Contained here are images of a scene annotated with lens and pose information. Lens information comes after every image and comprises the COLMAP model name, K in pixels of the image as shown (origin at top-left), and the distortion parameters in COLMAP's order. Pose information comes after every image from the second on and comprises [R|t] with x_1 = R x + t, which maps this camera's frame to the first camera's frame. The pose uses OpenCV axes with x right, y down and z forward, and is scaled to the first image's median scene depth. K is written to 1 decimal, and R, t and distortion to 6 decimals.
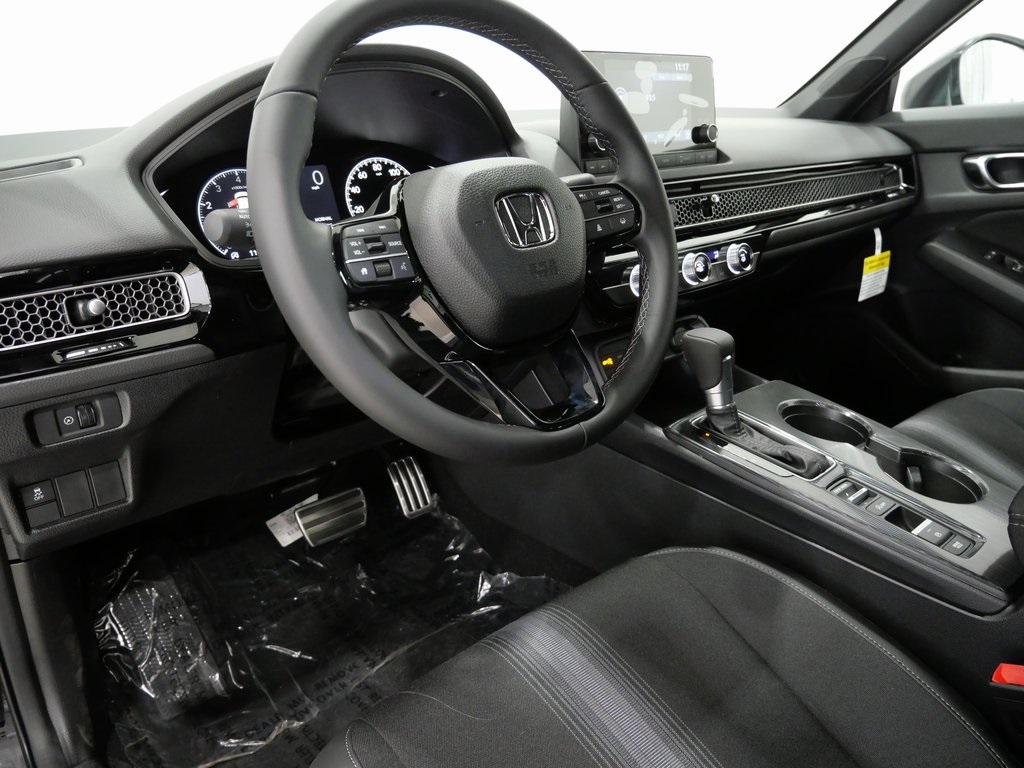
lens RADIAL K [[739.8, 0, 512.0], [0, 739.8, 384.0], [0, 0, 1]] dist [-0.041900, 0.000127]
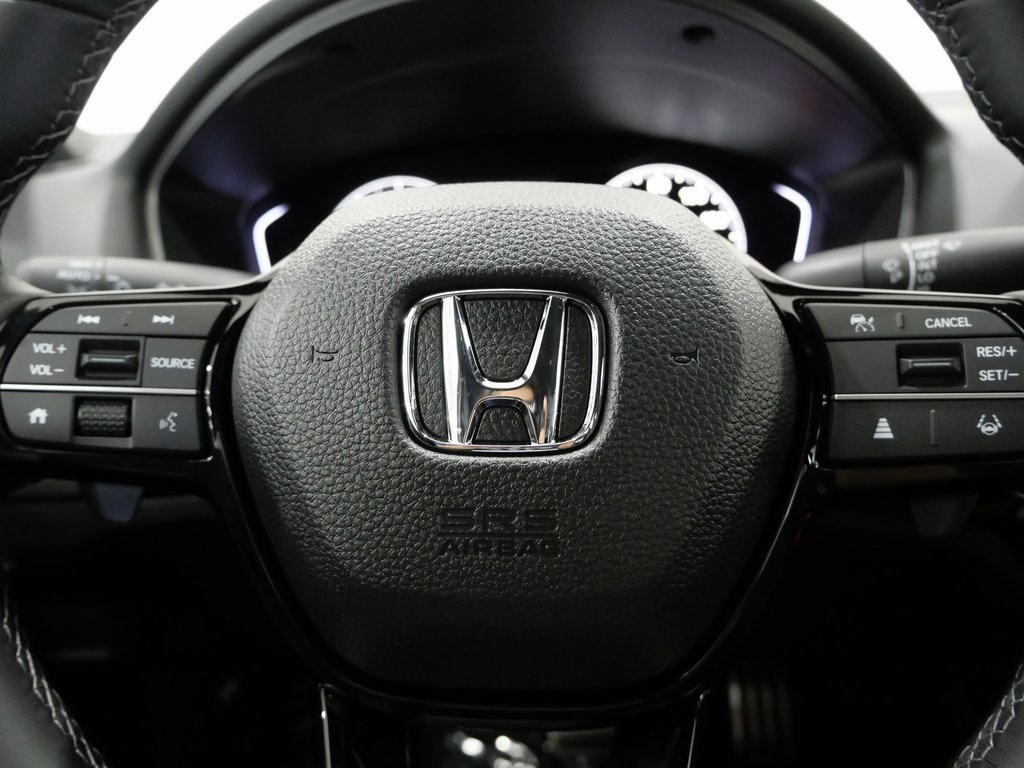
lens RADIAL K [[927.0, 0, 453.1], [0, 927.0, 384.7], [0, 0, 1]] dist [-0.000891, -0.001257]
pose [[0.704869, 0.230266, -0.670923, 0.215489], [-0.266126, 0.962600, 0.050780, -0.173495], [0.657523, 0.142757, 0.739786, 0.504011]]
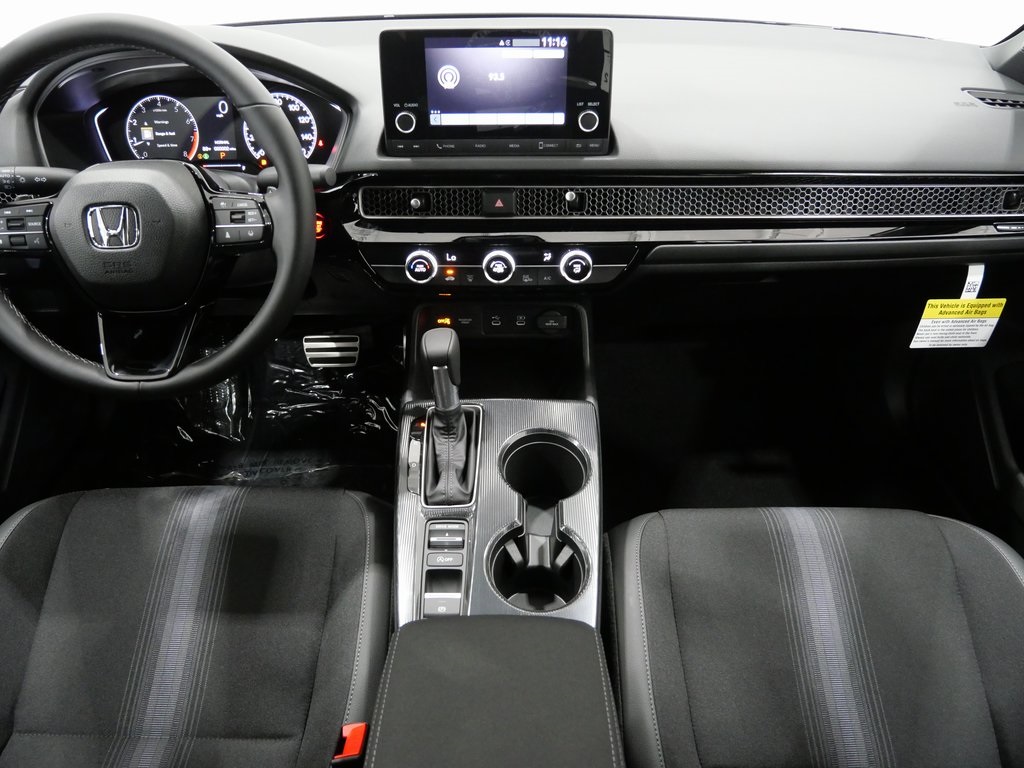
lens RADIAL K [[739.8, 0, 512.0], [0, 739.8, 384.0], [0, 0, 1]] dist [-0.041900, 0.000127]
pose [[0.771982, 0.401070, -0.493140, 0.984462], [-0.242895, 0.903066, 0.354223, -0.449867], [0.587406, -0.153672, 0.794568, 0.257142]]
